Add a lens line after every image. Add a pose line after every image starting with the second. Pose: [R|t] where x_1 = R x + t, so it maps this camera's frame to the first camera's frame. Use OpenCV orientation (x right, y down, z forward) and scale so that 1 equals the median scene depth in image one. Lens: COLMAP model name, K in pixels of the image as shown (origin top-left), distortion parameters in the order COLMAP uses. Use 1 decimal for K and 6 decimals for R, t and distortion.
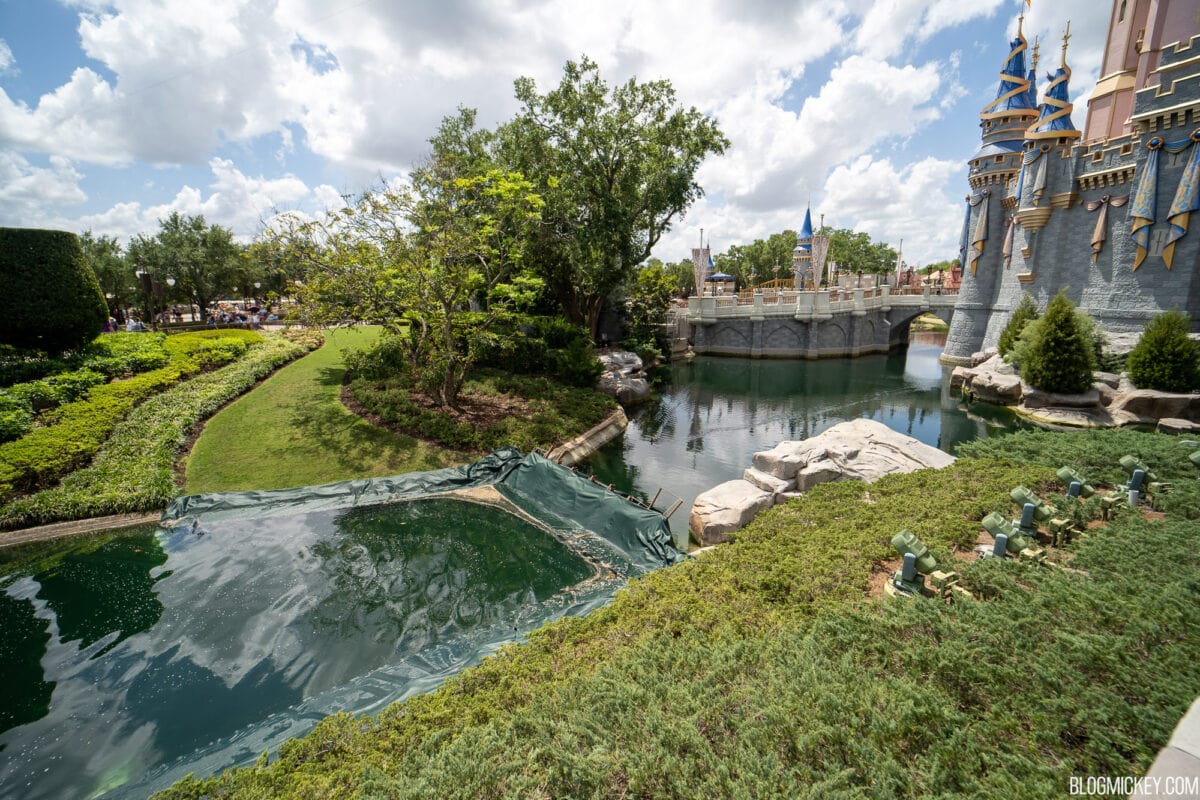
lens RADIAL K [[498.0, 0, 600.0], [0, 498.0, 400.0], [0, 0, 1]] dist [-0.012328, 0.000049]
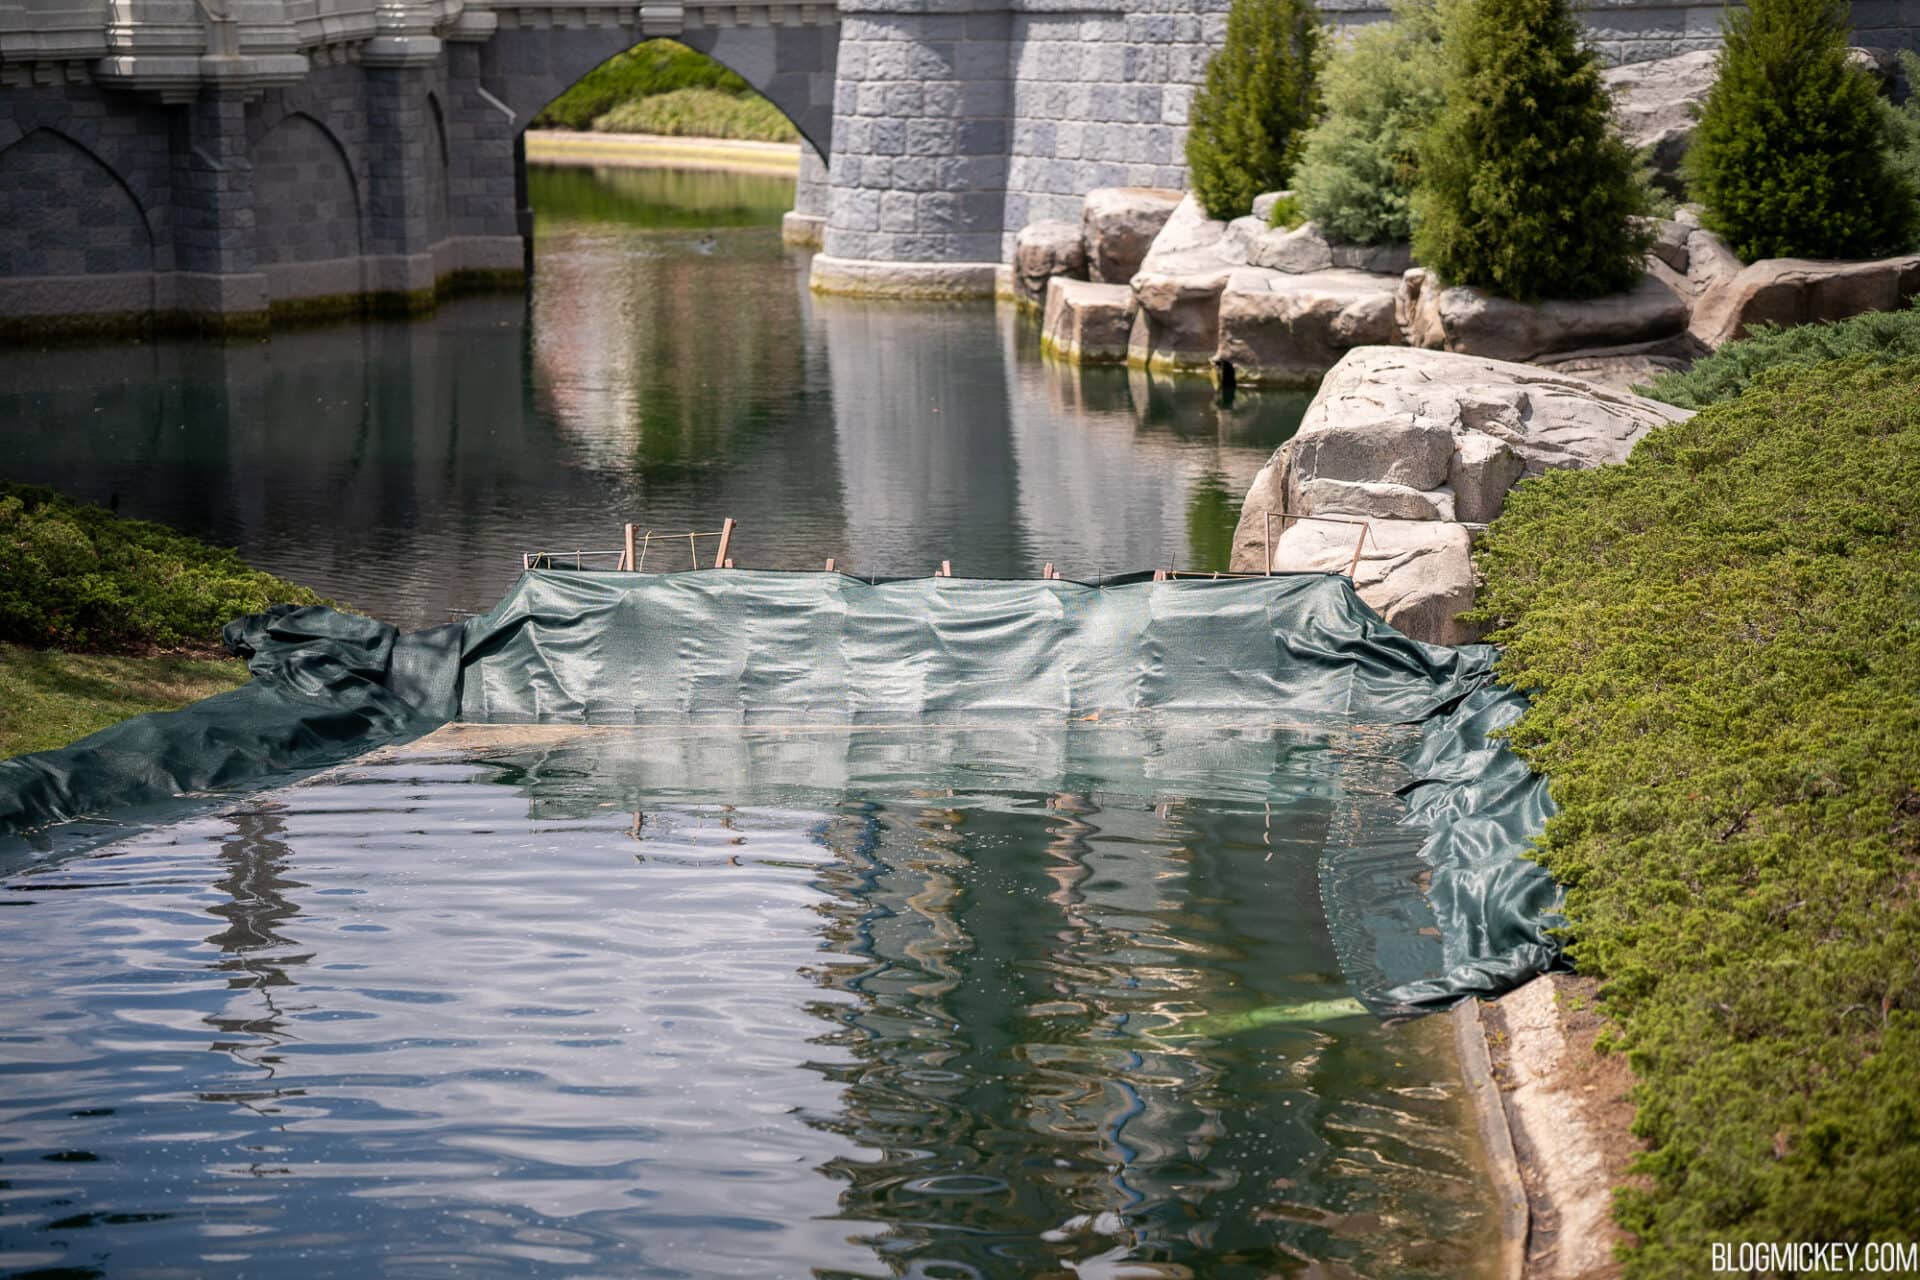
lens RADIAL K [[4560.0, 0, 964.1], [0, 4560.0, 597.6], [0, 0, 1]] dist [0.747107, 0.000583]
pose [[0.675774, -0.101274, 0.730119, -1.001115], [0.162003, 0.986704, -0.013080, 0.116219], [-0.719086, 0.127121, 0.683195, -0.371413]]
